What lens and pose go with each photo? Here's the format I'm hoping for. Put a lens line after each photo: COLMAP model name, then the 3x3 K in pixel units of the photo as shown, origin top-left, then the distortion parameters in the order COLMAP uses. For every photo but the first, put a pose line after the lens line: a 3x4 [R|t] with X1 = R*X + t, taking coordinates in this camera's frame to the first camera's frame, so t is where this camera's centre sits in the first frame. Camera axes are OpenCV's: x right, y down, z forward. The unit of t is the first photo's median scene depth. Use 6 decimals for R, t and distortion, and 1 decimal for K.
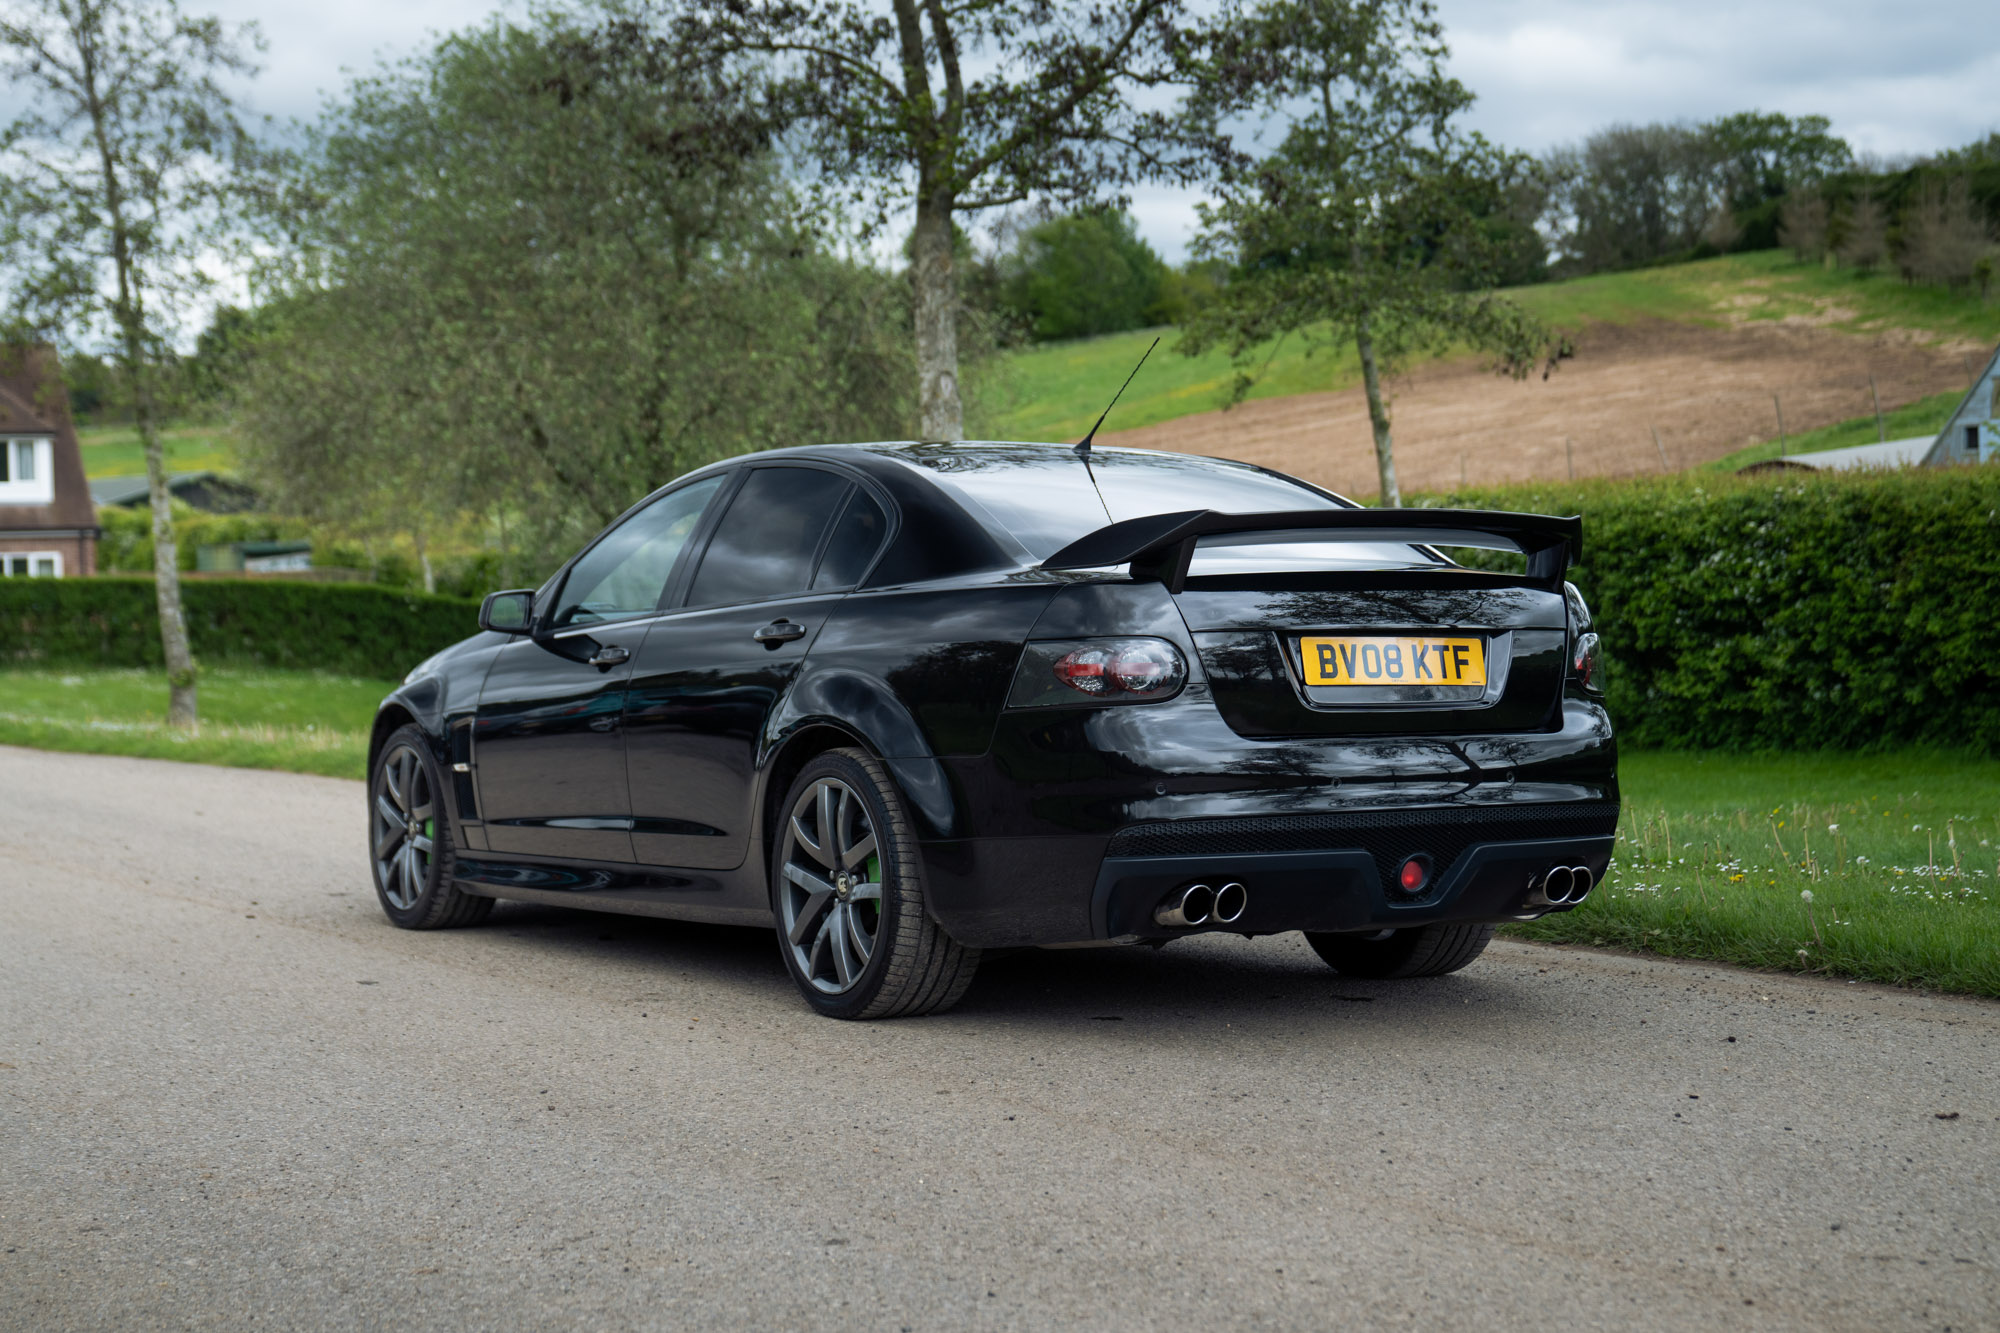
lens RADIAL K [[2822.9, 0, 1000.0], [0, 2822.9, 666.5], [0, 0, 1]] dist [0.088759, 0.042285]
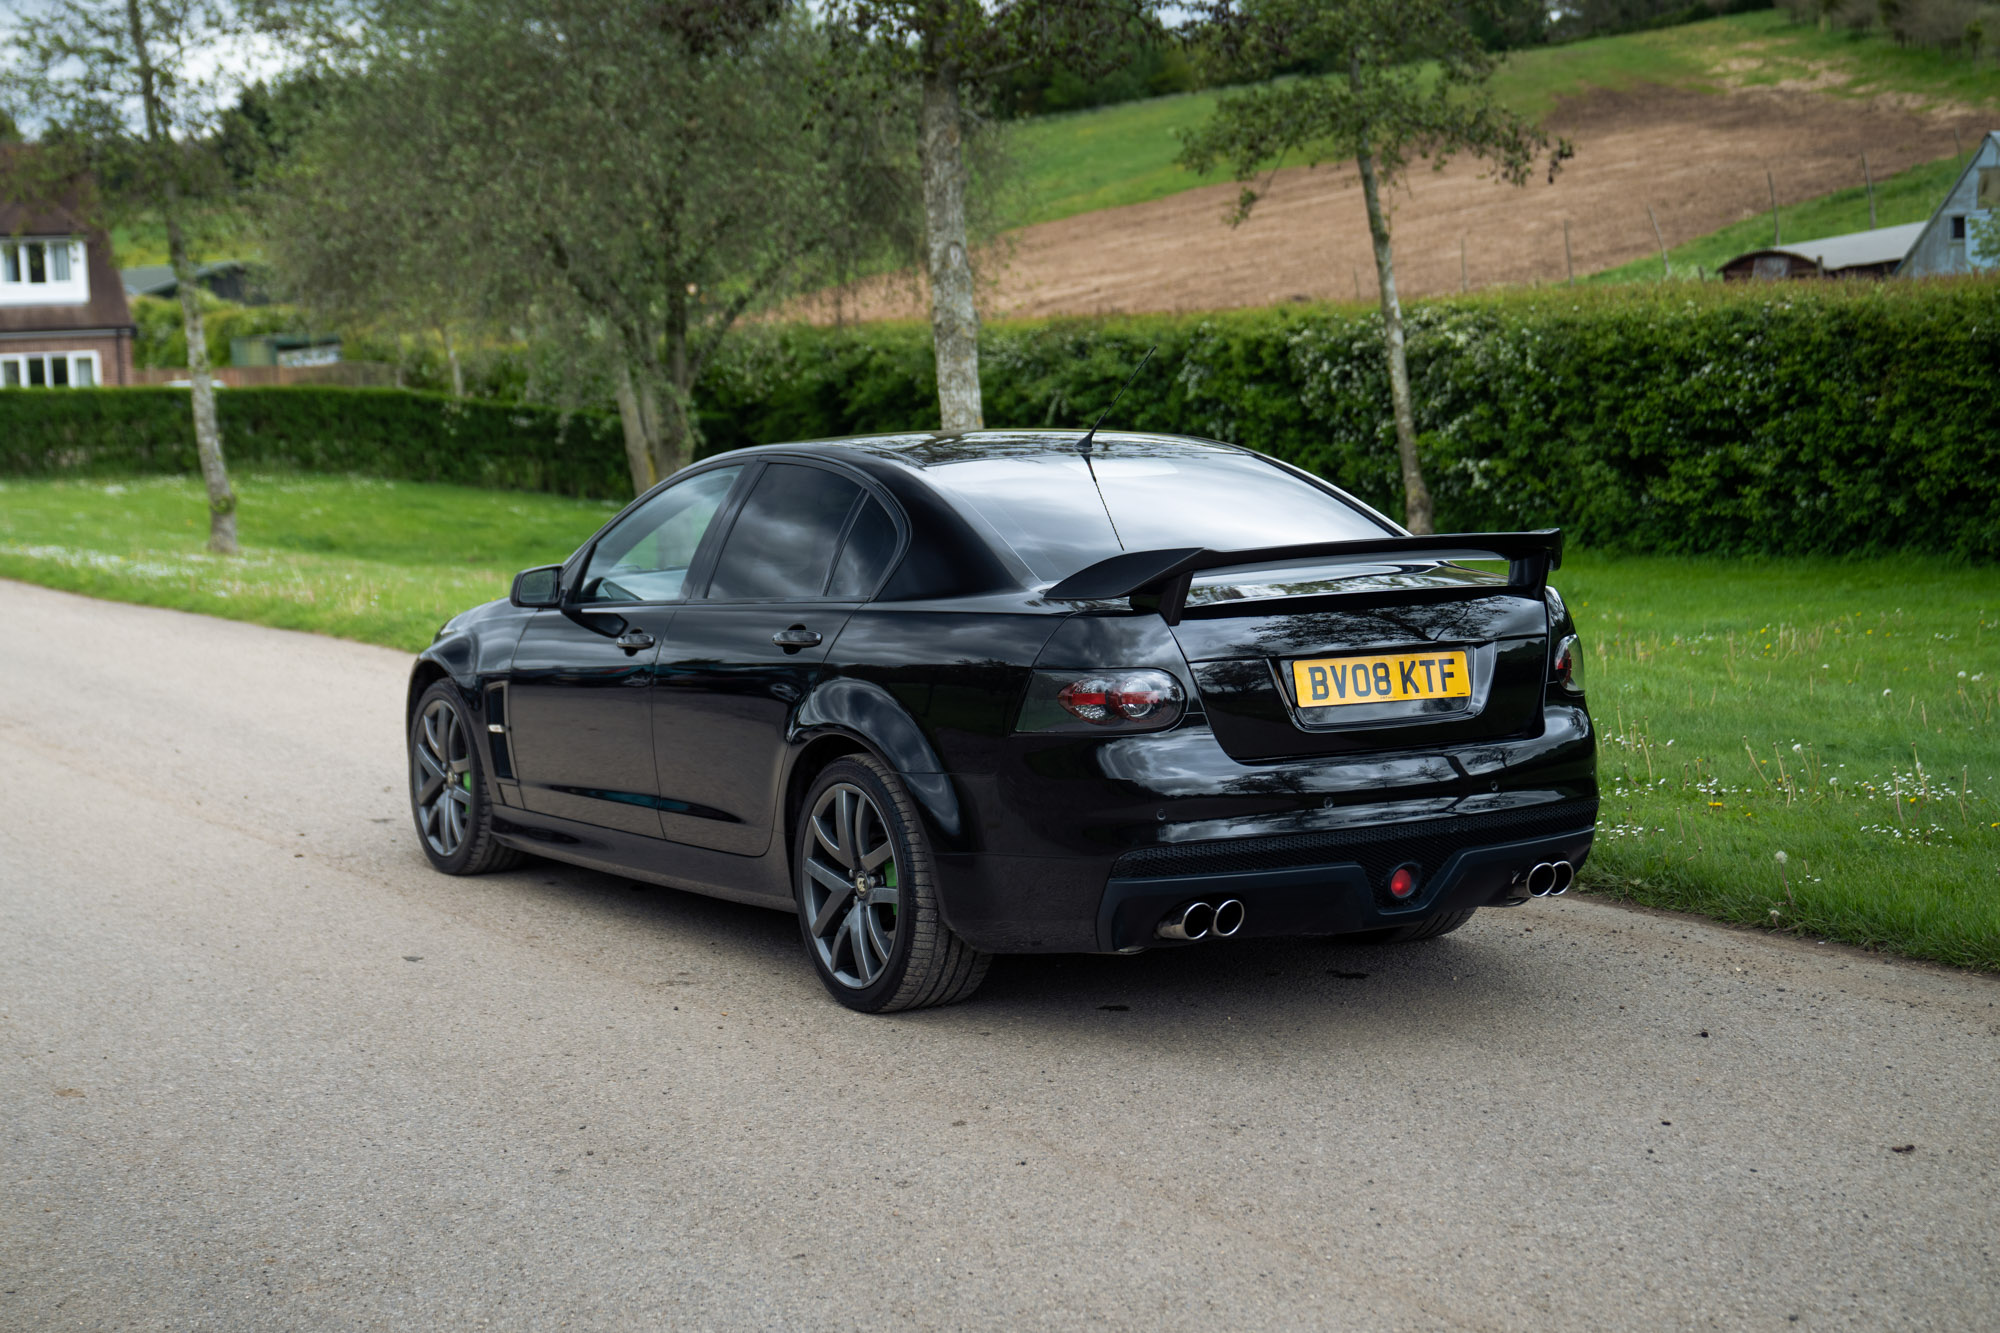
lens RADIAL K [[2737.2, 0, 1009.3], [0, 2737.2, 610.2], [0, 0, 1]] dist [0.078674, 0.056356]
pose [[0.999888, -0.014808, -0.002377, 0.002995], [0.014918, 0.998336, 0.055707, -0.072744], [0.001548, -0.055737, 0.998444, -0.012391]]
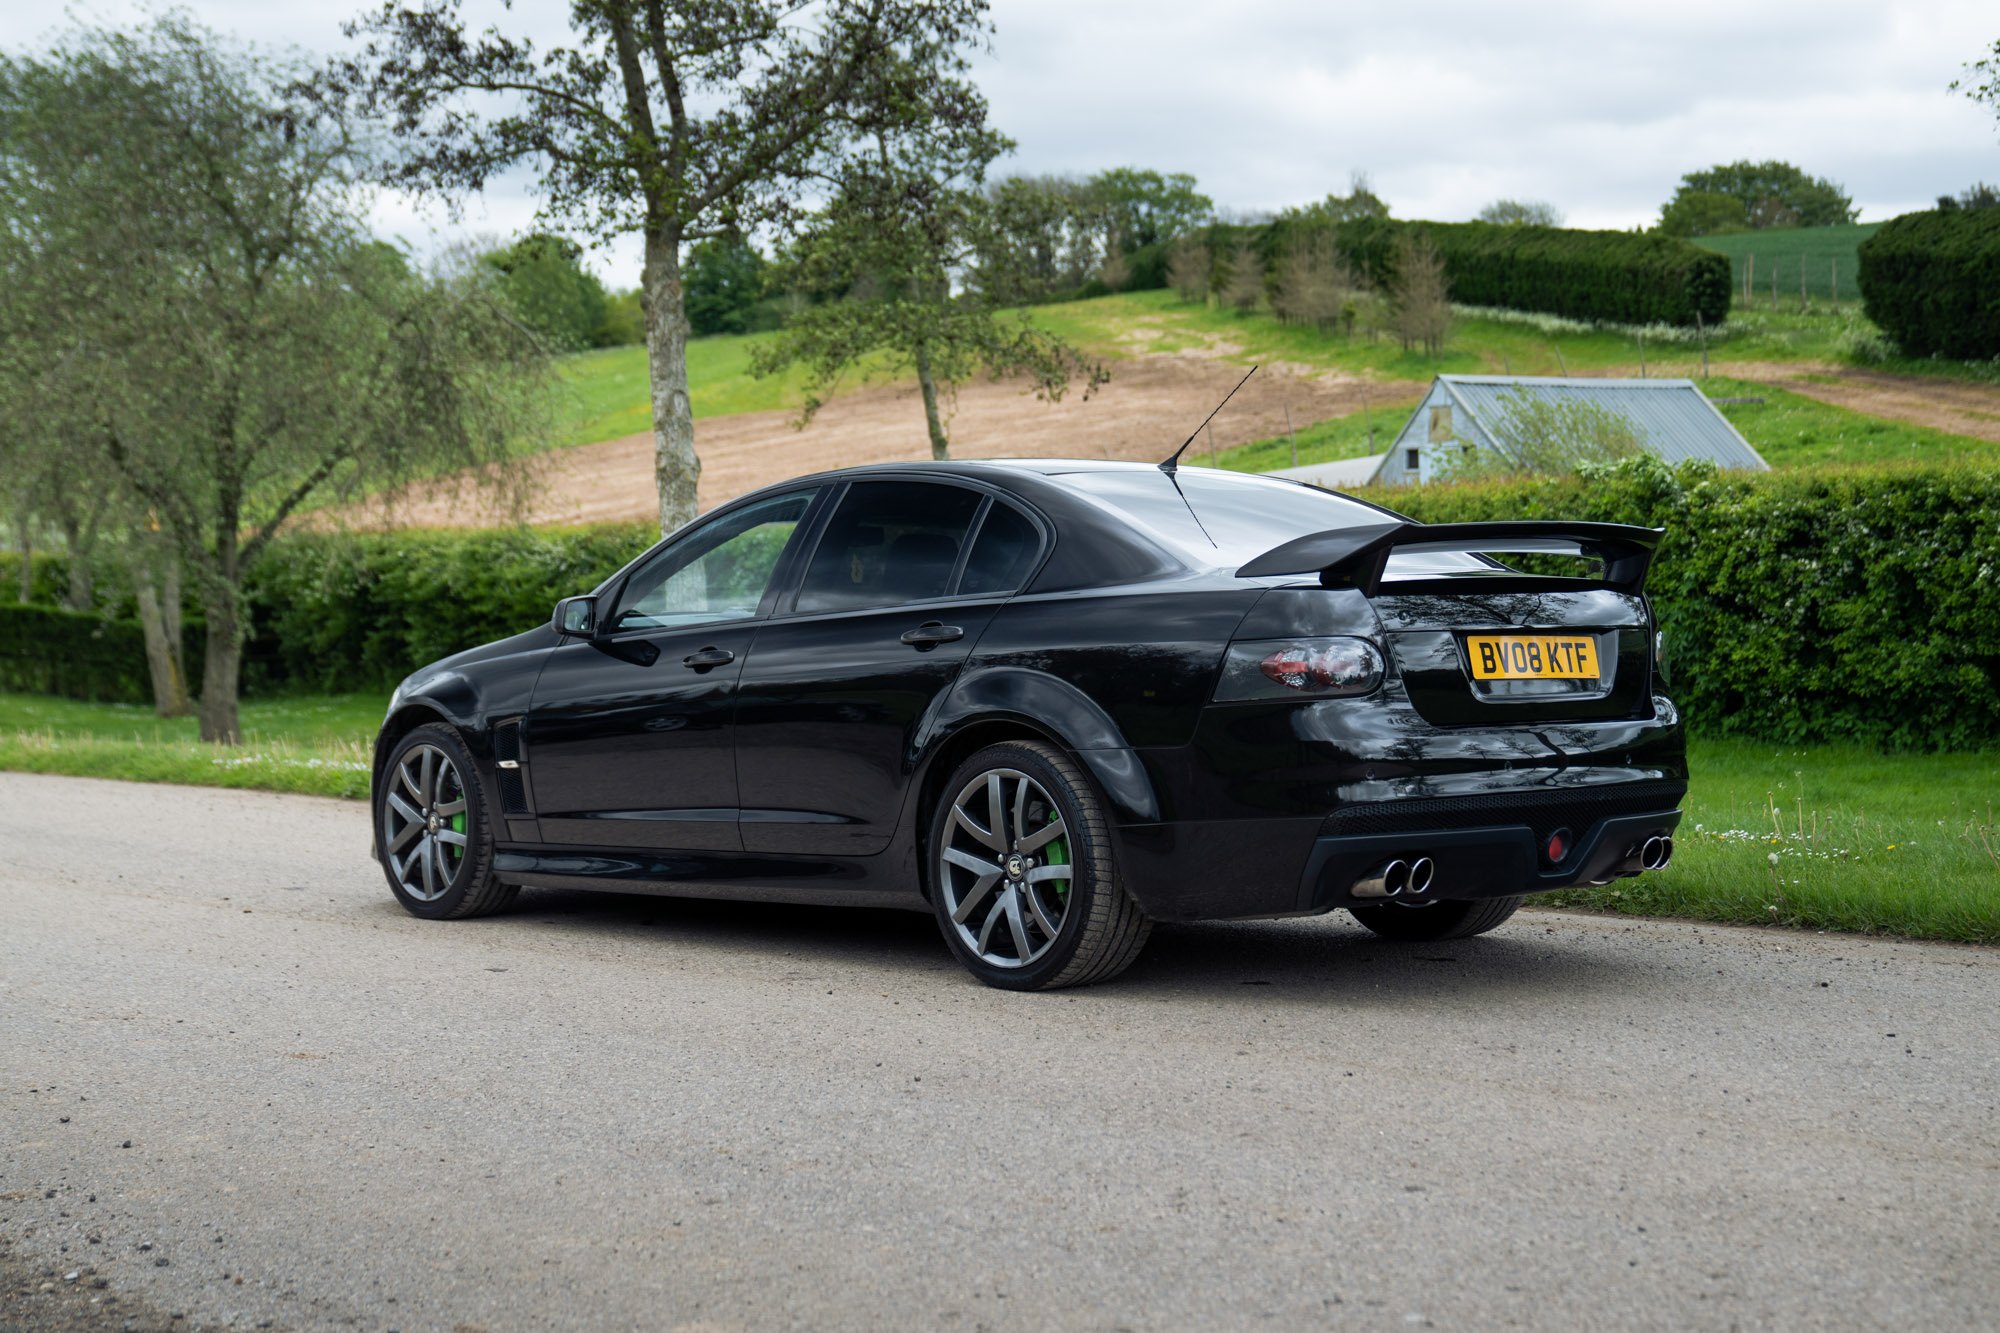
lens RADIAL K [[2595.2, 0, 1000.0], [0, 2595.2, 666.5], [0, 0, 1]] dist [0.049795, 0.013568]
pose [[0.983847, -0.007905, 0.178840, -0.215134], [0.007665, 0.999969, 0.002035, -0.001662], [-0.178850, -0.000632, 0.983876, 0.018610]]
